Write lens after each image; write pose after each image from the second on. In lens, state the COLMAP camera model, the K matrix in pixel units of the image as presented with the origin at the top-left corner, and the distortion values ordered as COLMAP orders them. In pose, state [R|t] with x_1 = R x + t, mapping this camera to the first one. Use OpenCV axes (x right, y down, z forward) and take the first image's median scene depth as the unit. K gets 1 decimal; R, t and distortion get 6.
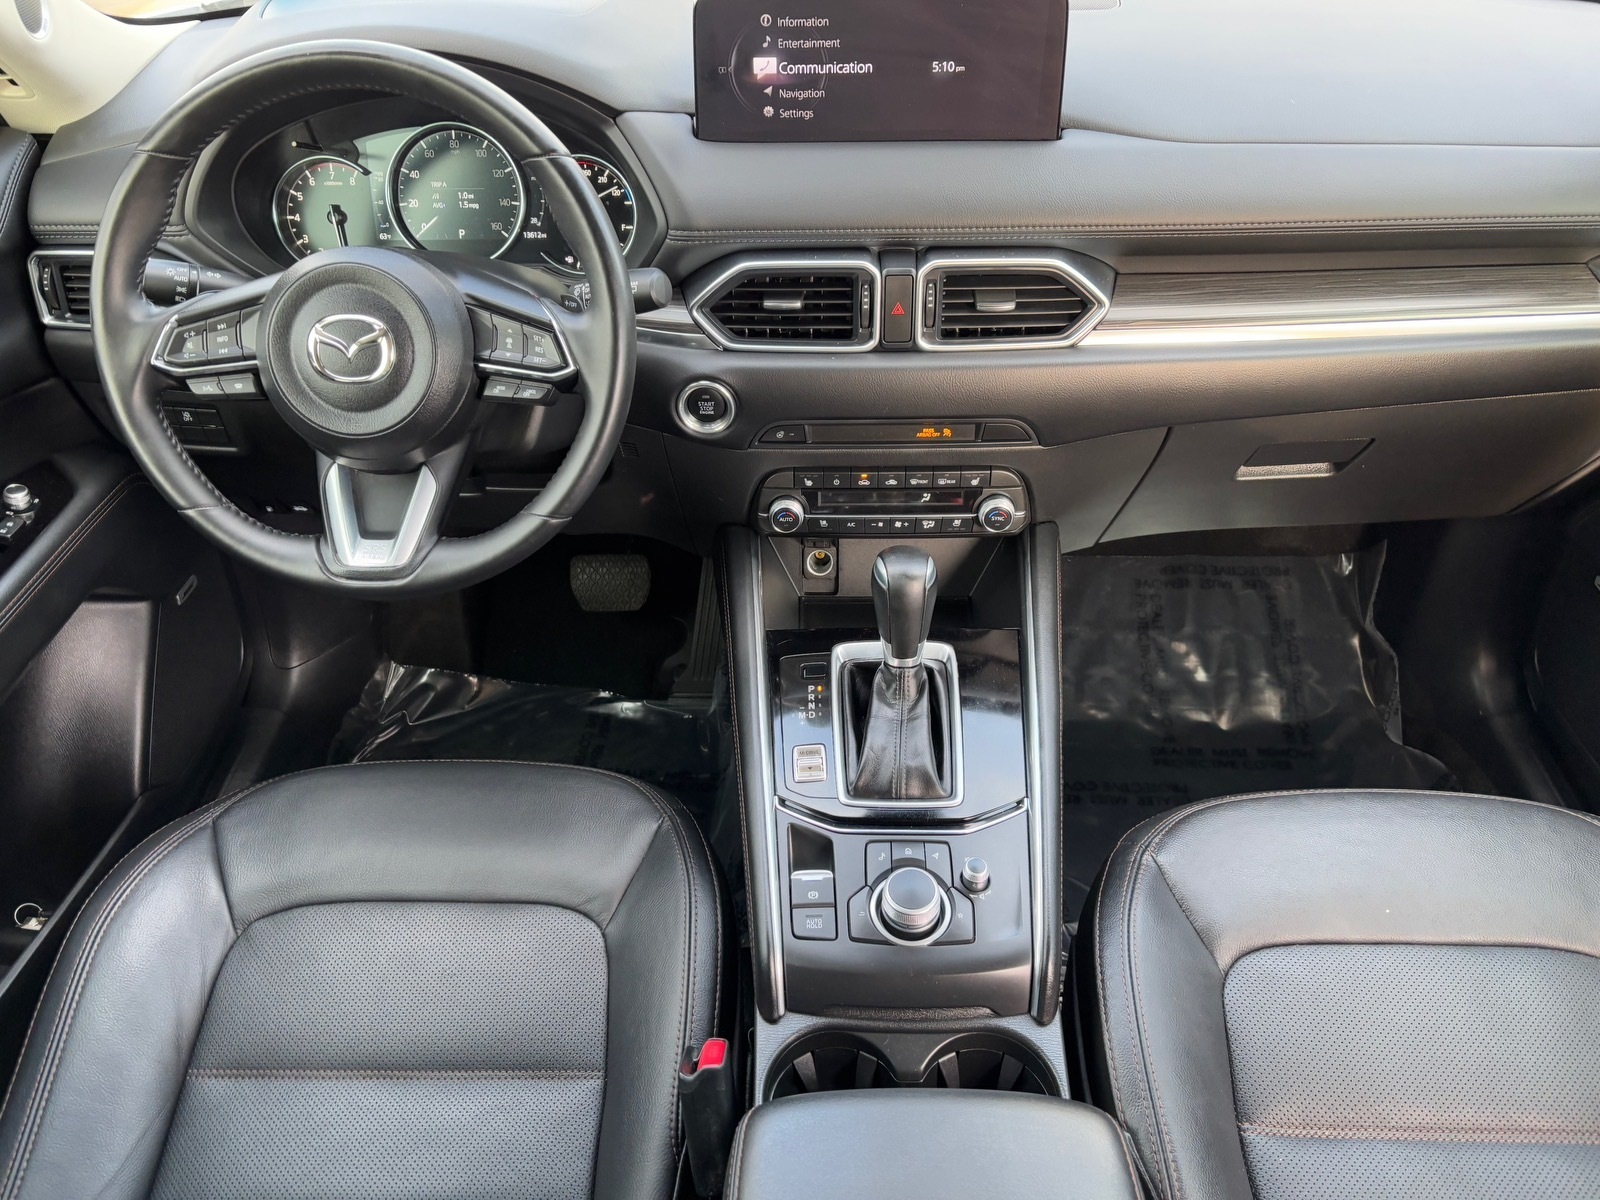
lens RADIAL K [[1228.2, 0, 785.9], [0, 1228.2, 610.4], [0, 0, 1]] dist [0.046365, -0.061130]
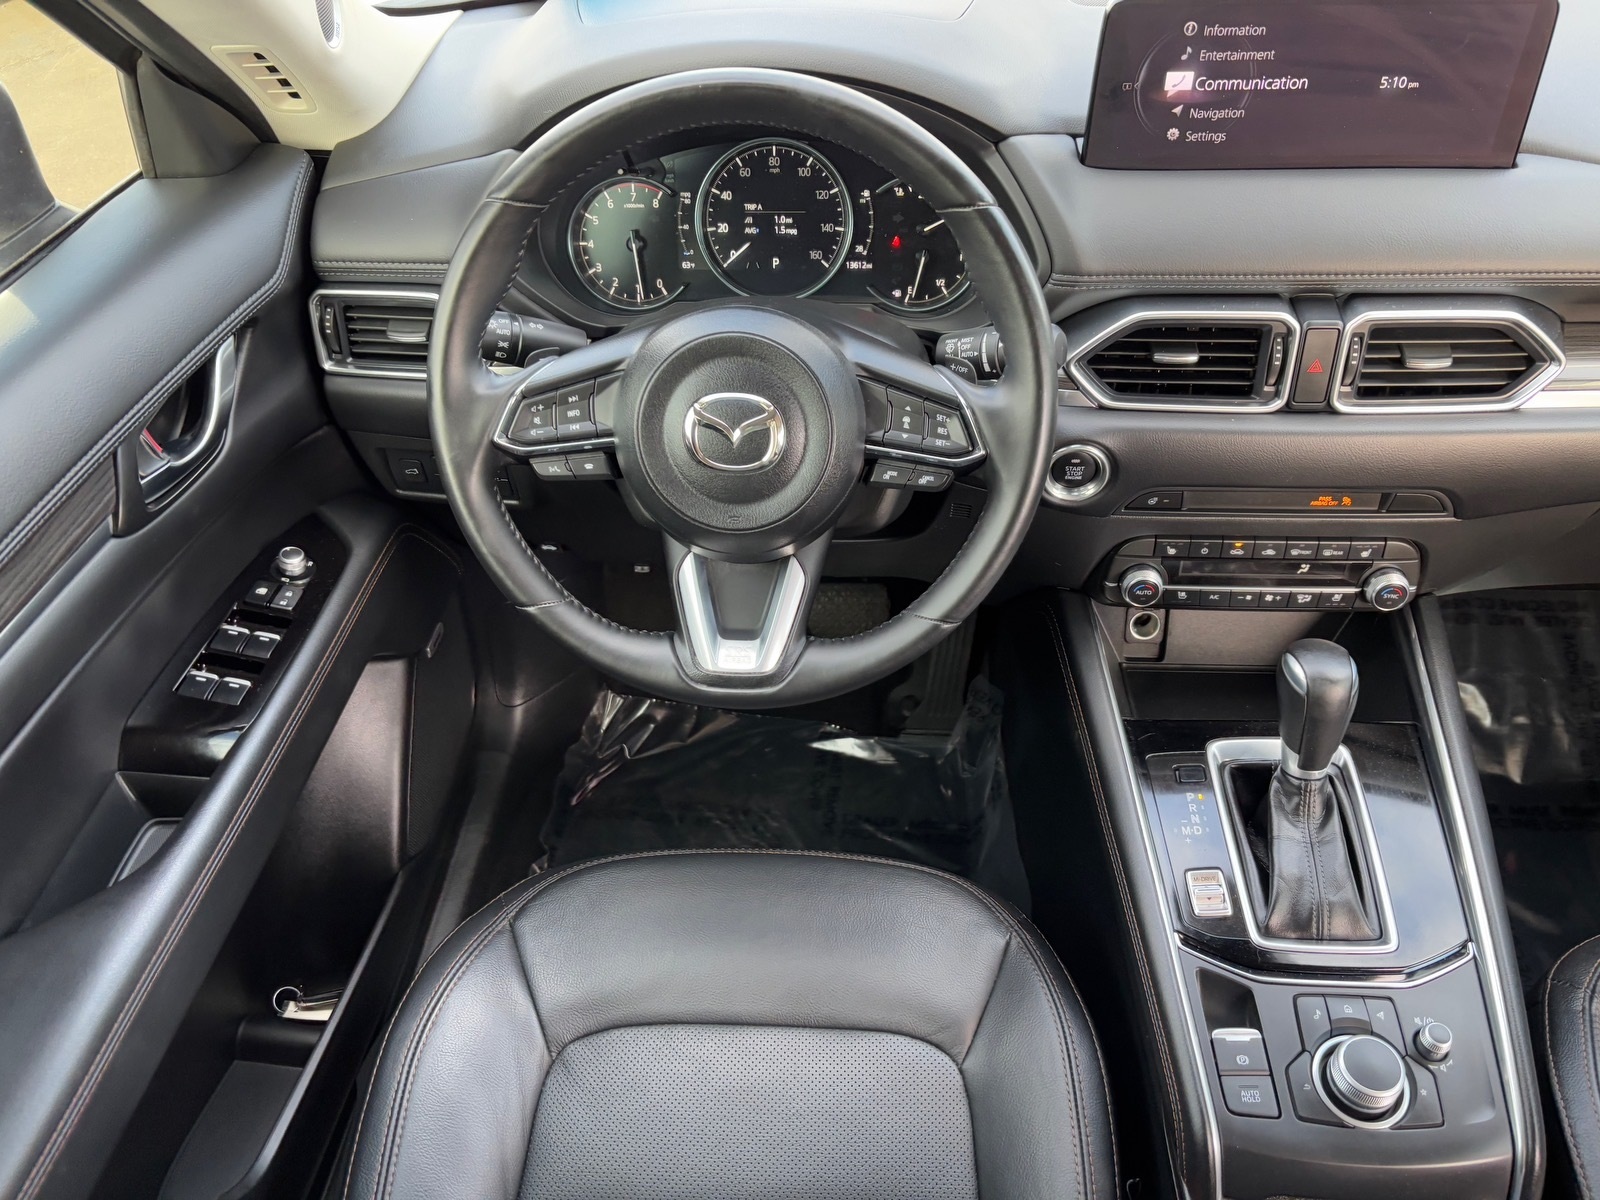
lens RADIAL K [[1228.2, 0, 806.1], [0, 1228.2, 611.4], [0, 0, 1]] dist [0.046365, -0.061130]
pose [[0.999565, 0.012779, -0.026585, -0.235514], [-0.011411, 0.998634, 0.050997, -0.111435], [0.027201, -0.050671, 0.998345, 0.118321]]
